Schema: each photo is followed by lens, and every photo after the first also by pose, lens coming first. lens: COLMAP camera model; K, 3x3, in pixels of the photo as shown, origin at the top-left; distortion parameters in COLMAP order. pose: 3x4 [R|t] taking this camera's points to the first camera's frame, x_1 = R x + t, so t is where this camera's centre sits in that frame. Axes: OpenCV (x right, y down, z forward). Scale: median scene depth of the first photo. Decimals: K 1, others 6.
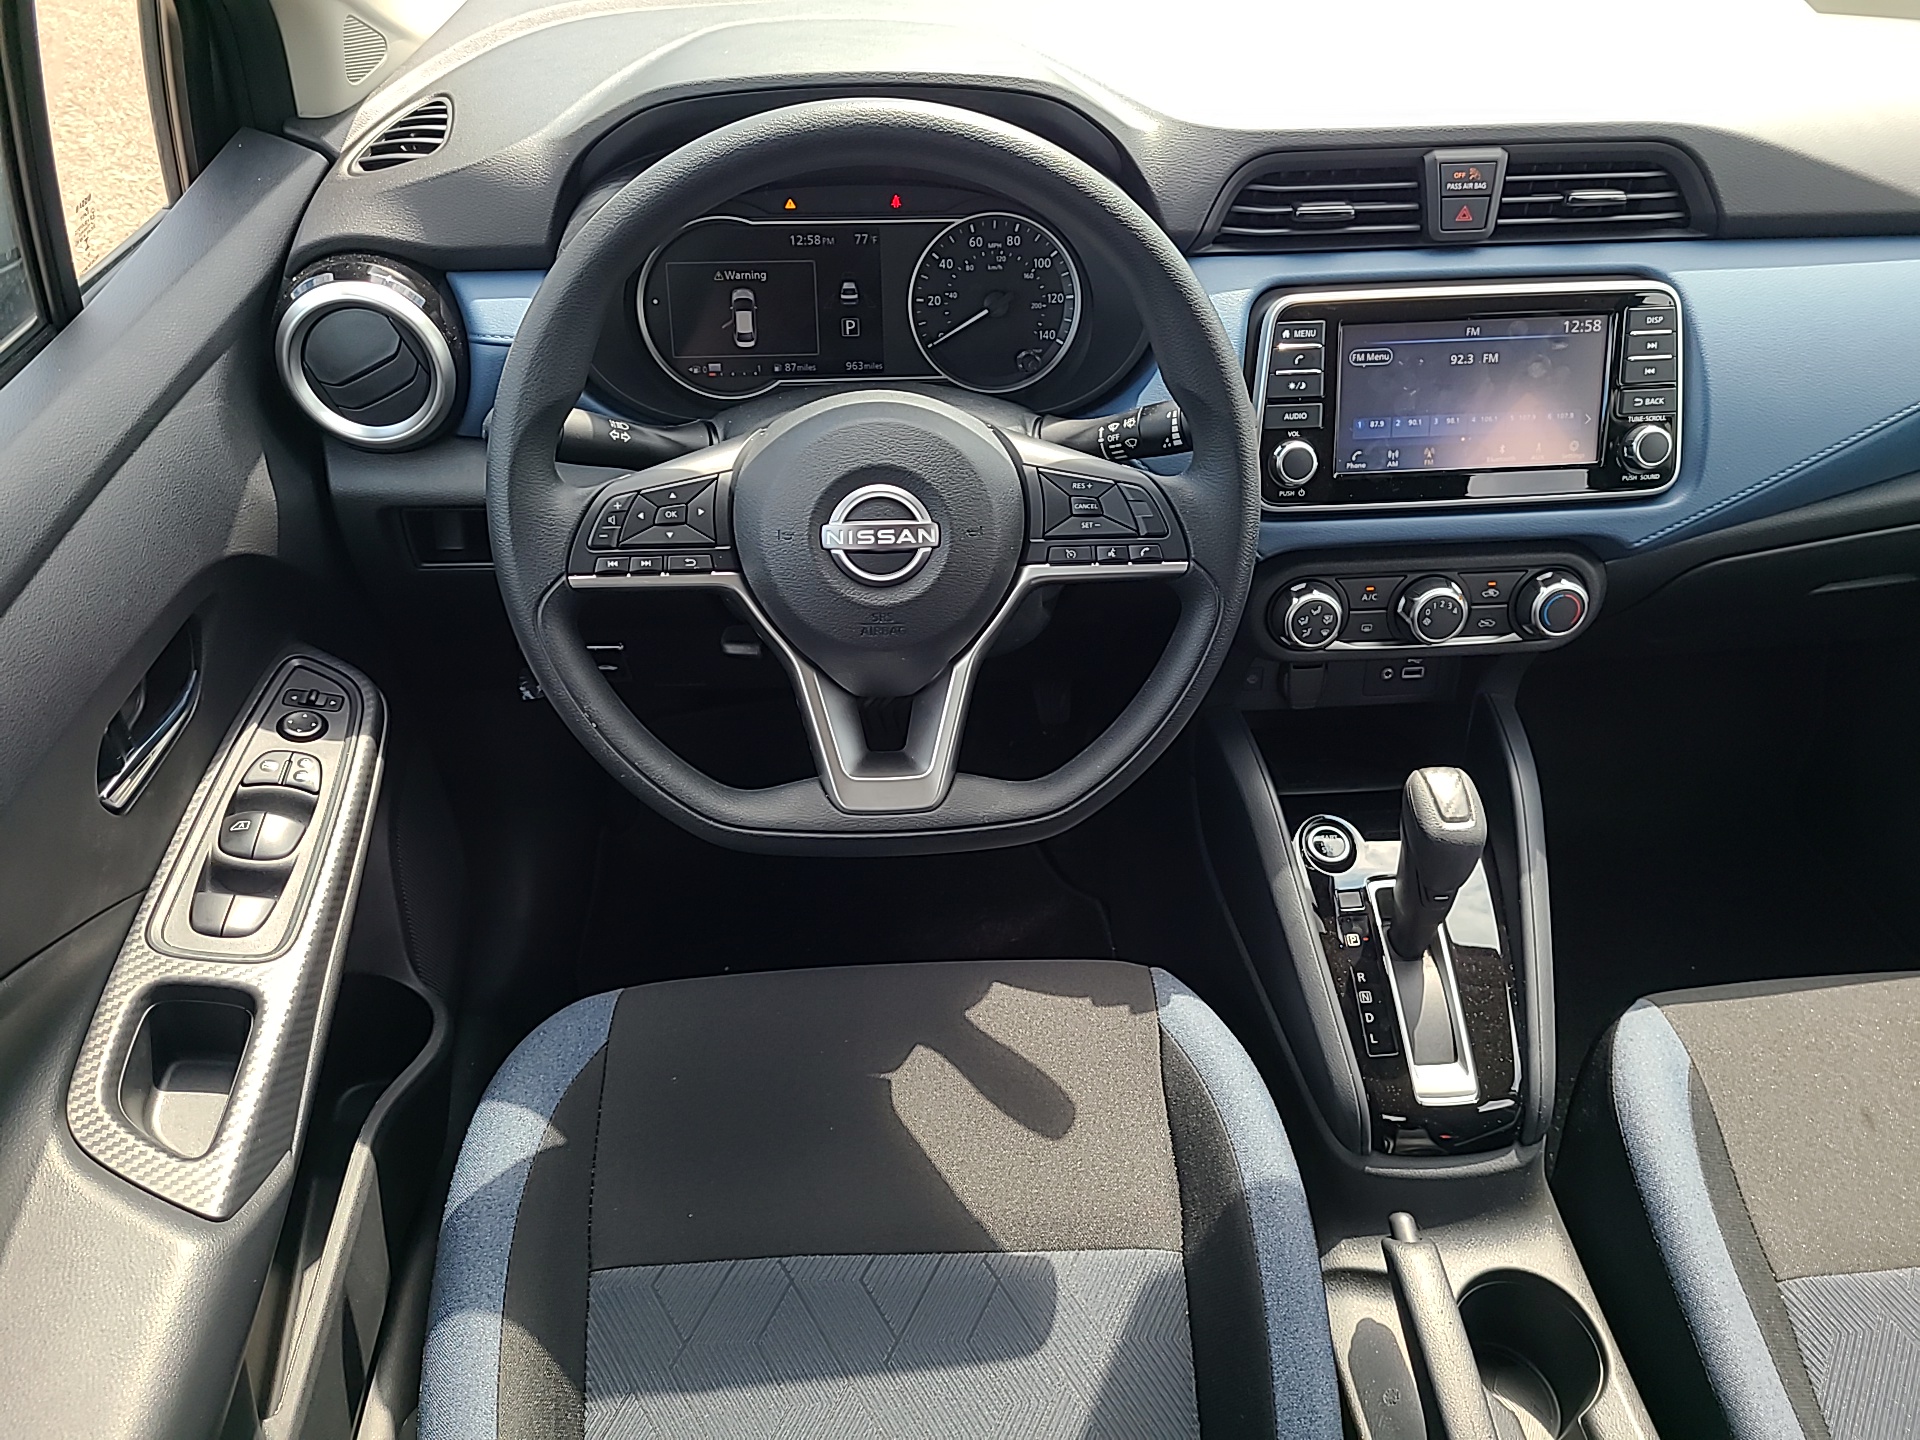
lens RADIAL K [[1434.7, 0, 958.3], [0, 1434.7, 749.0], [0, 0, 1]] dist [0.034211, -0.010867]
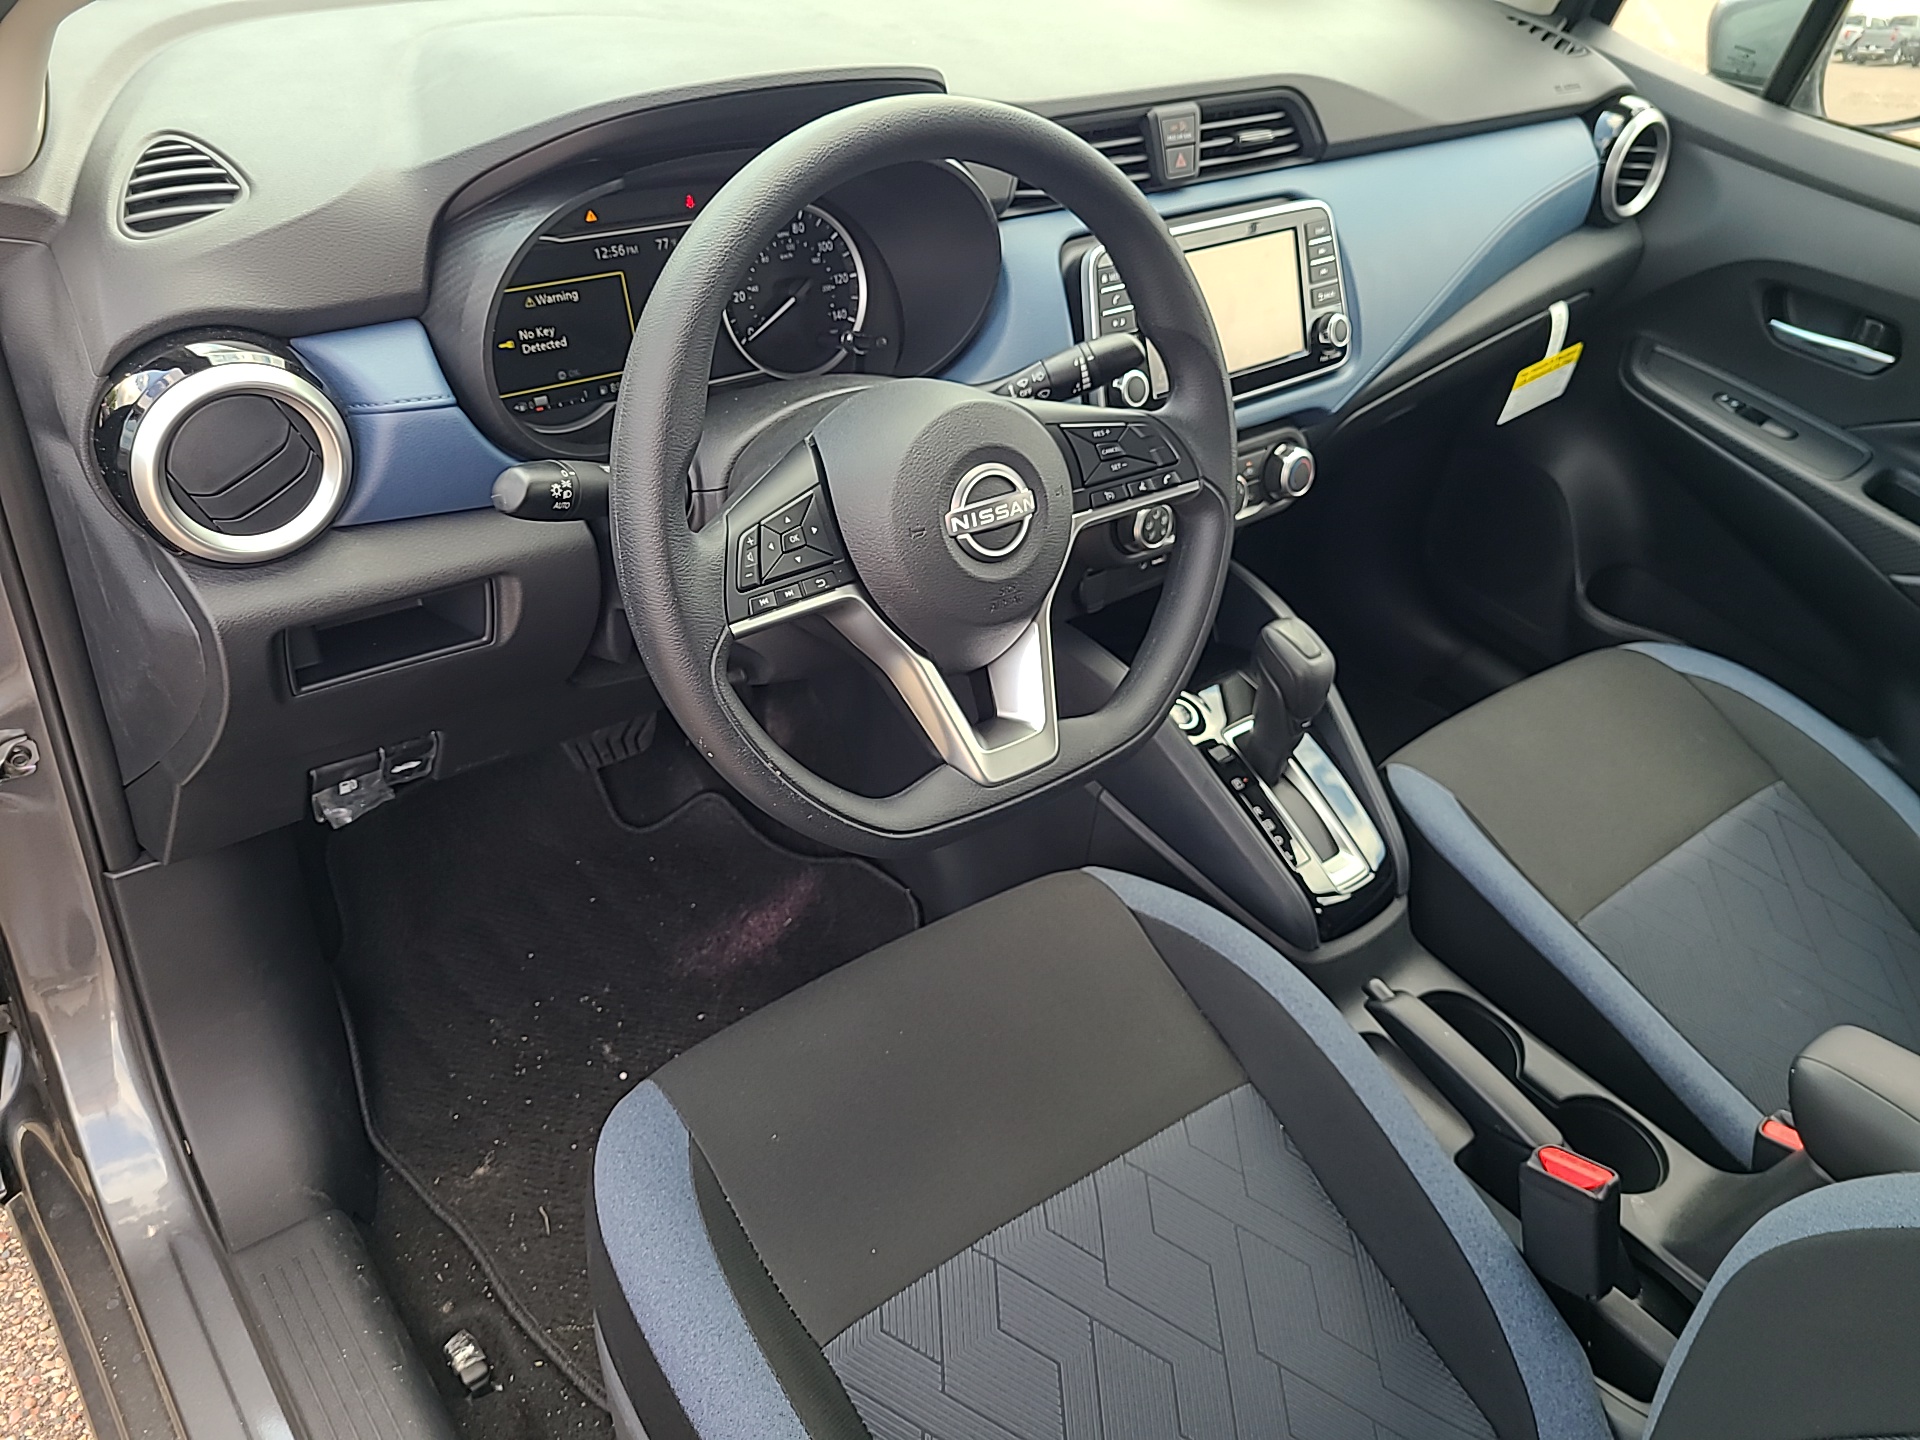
lens RADIAL K [[1434.7, 0, 967.4], [0, 1434.7, 712.0], [0, 0, 1]] dist [0.034211, -0.010867]
pose [[0.831092, -0.277574, 0.481911, -0.466815], [0.279364, 0.957644, 0.069806, -0.067880], [-0.480875, 0.076613, 0.873435, 0.089558]]
